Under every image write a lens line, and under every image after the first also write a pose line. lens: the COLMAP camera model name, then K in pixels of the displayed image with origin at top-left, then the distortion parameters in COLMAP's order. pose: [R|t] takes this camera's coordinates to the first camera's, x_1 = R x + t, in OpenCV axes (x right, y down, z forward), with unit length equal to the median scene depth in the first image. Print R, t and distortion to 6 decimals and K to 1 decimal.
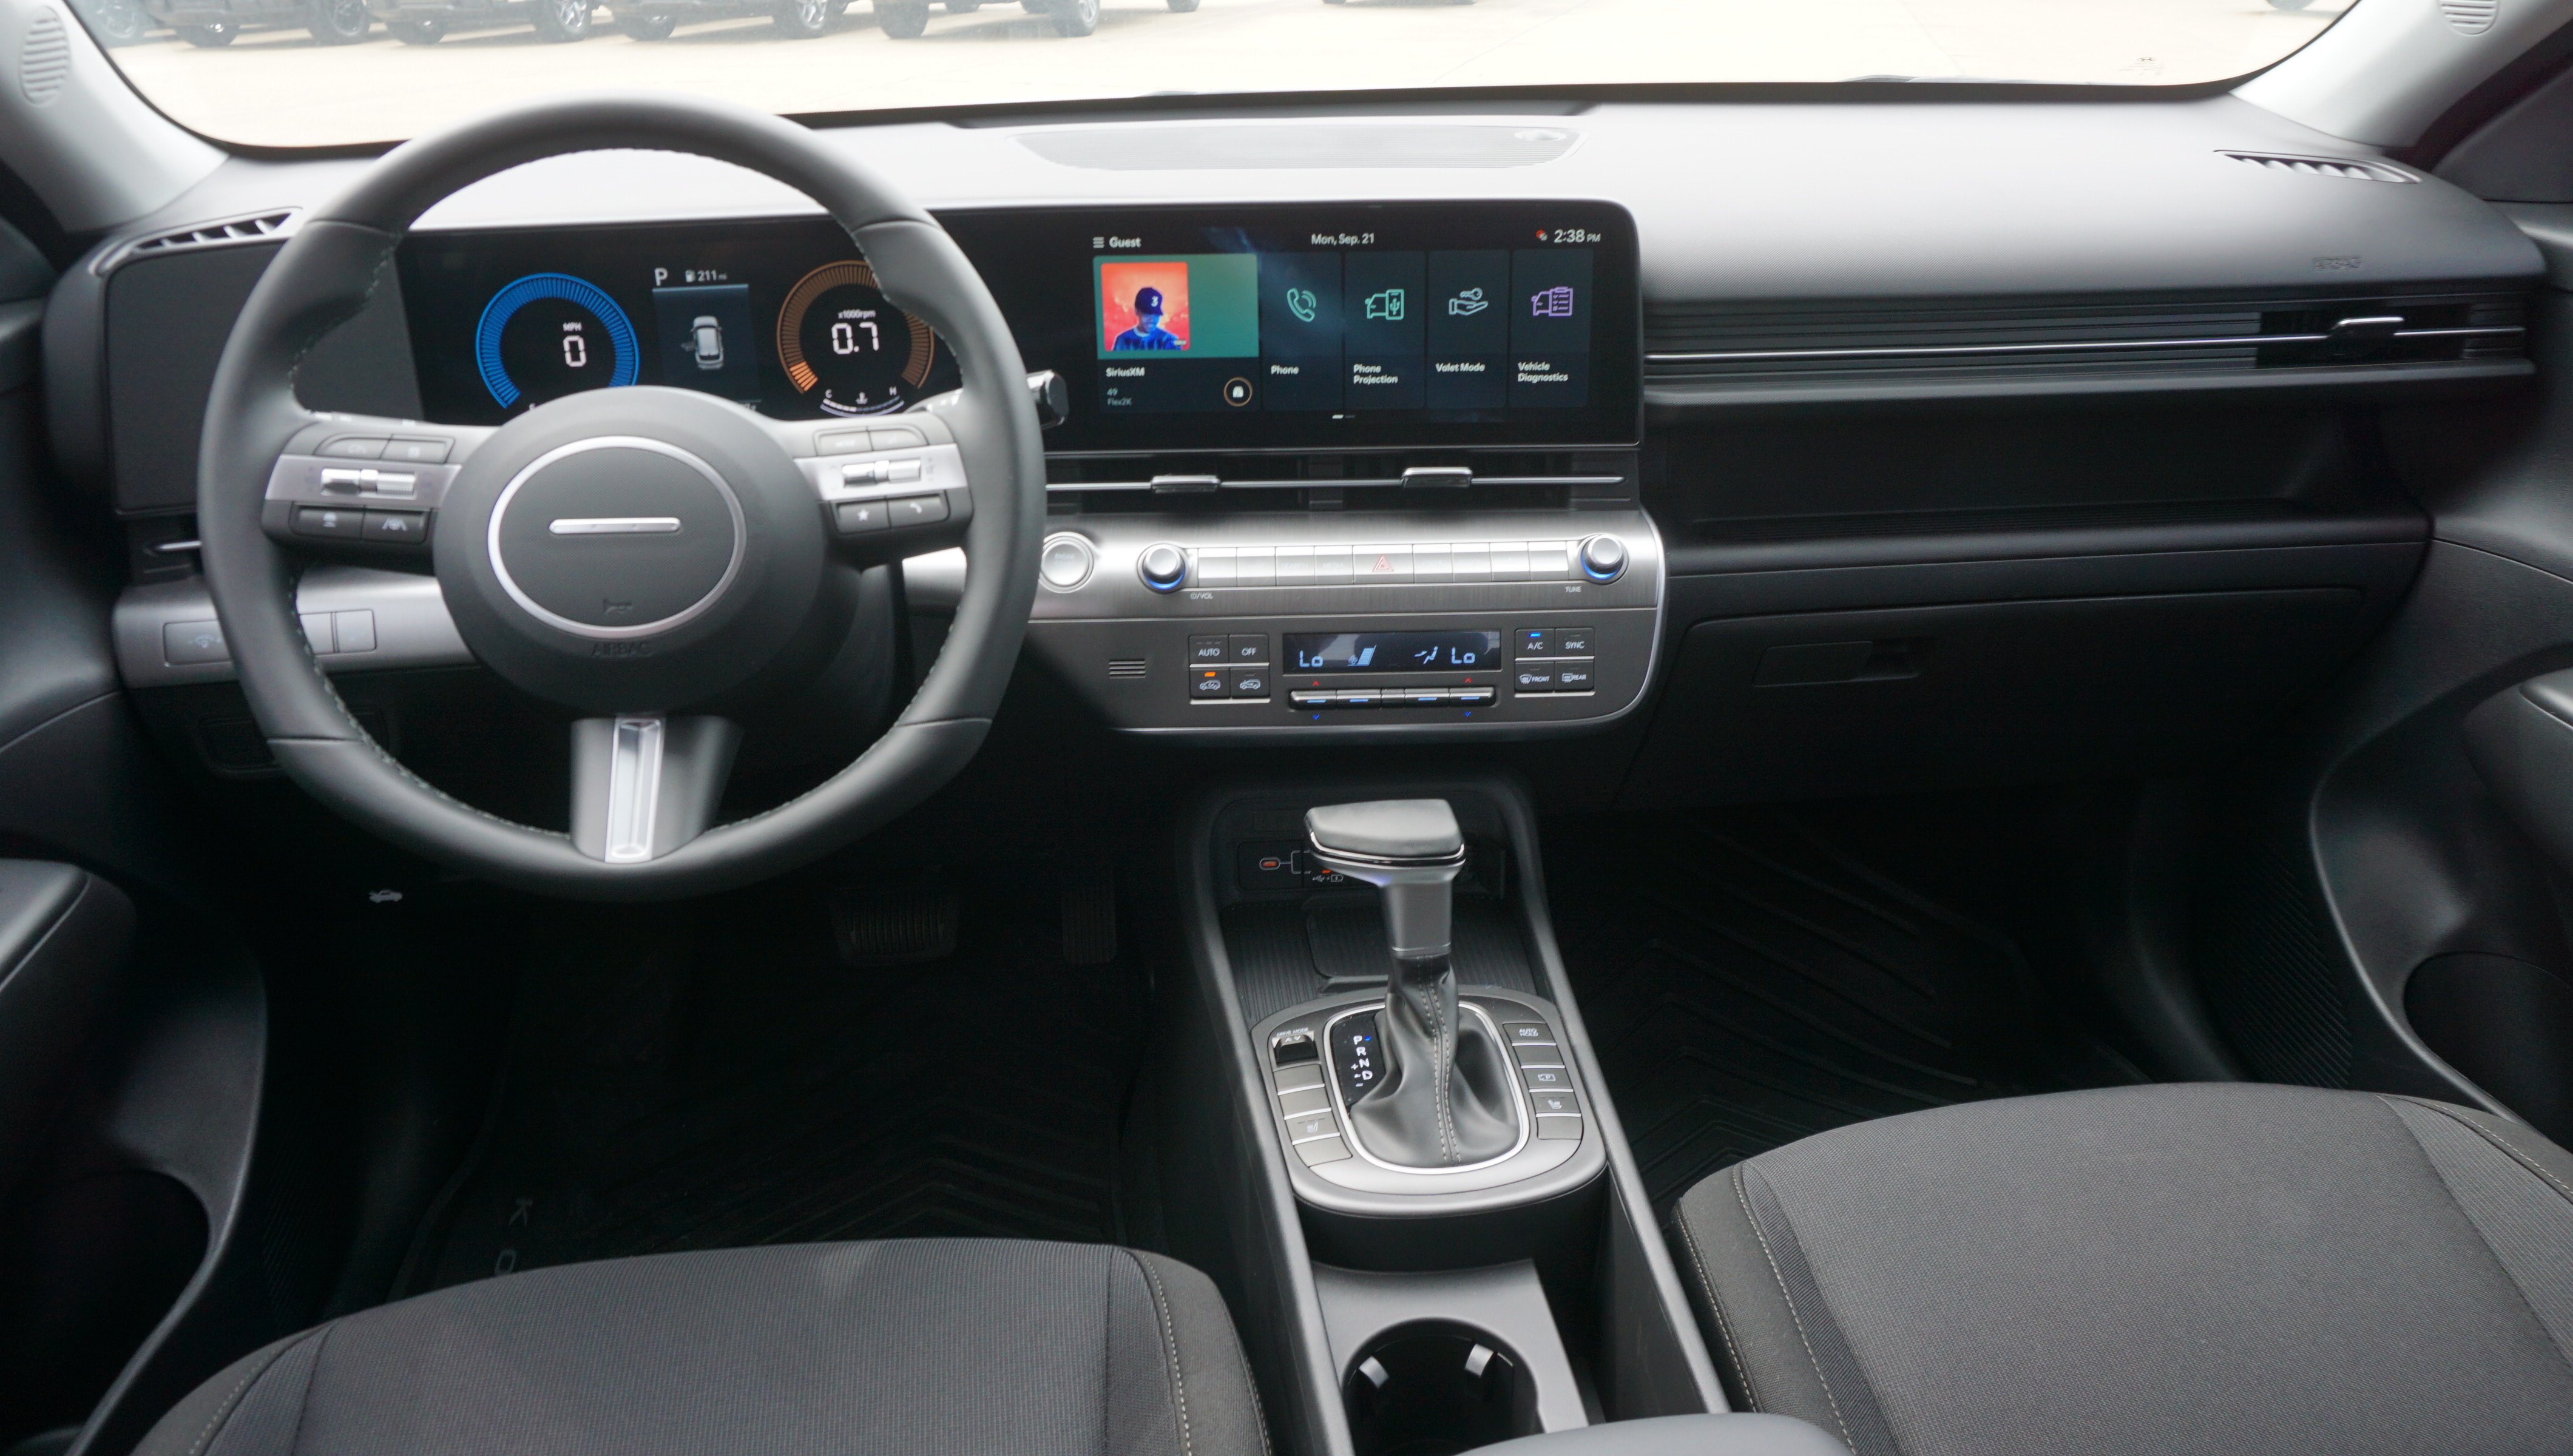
lens RADIAL K [[1704.8, 0, 1277.0], [0, 1704.8, 728.8], [0, 0, 1]] dist [-0.059373, 0.075351]
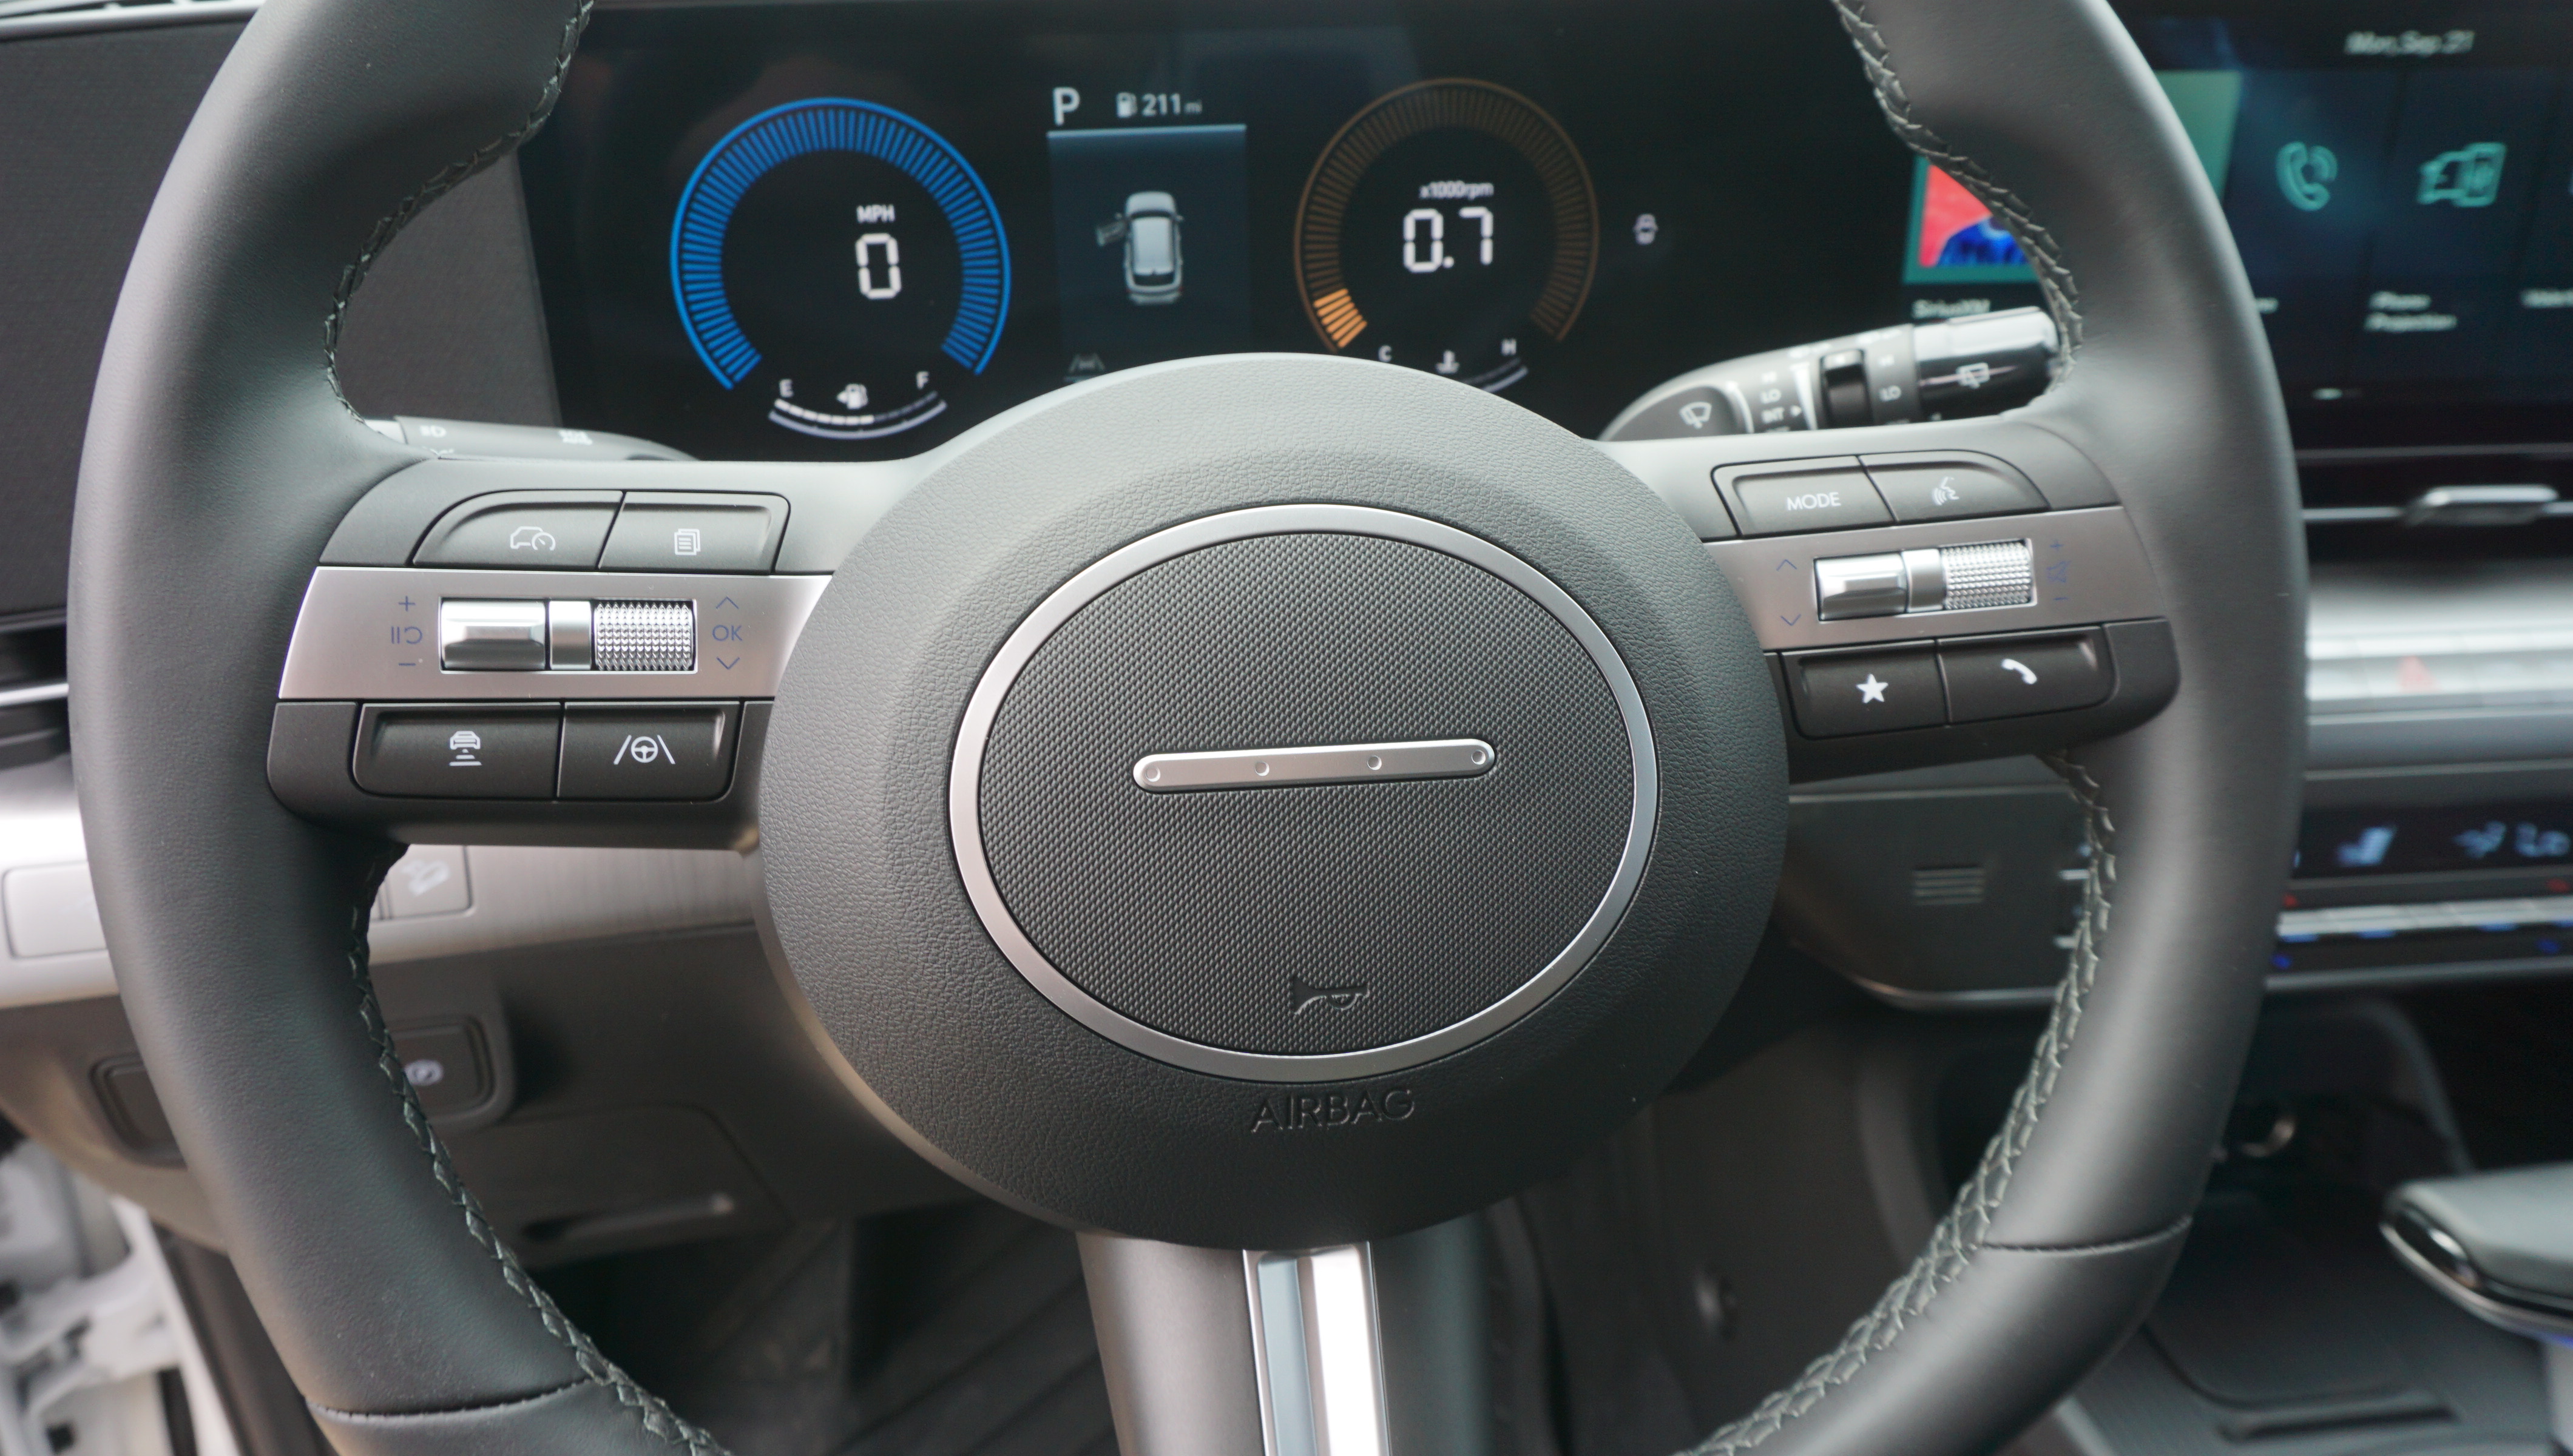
lens RADIAL K [[1731.9, 0, 1300.5], [0, 1731.9, 714.7], [0, 0, 1]] dist [-0.016690, 0.001287]
pose [[0.998202, -0.019287, 0.056752, -0.322401], [0.017665, 0.999425, 0.028940, -0.108587], [-0.057277, -0.027886, 0.997969, 0.500158]]
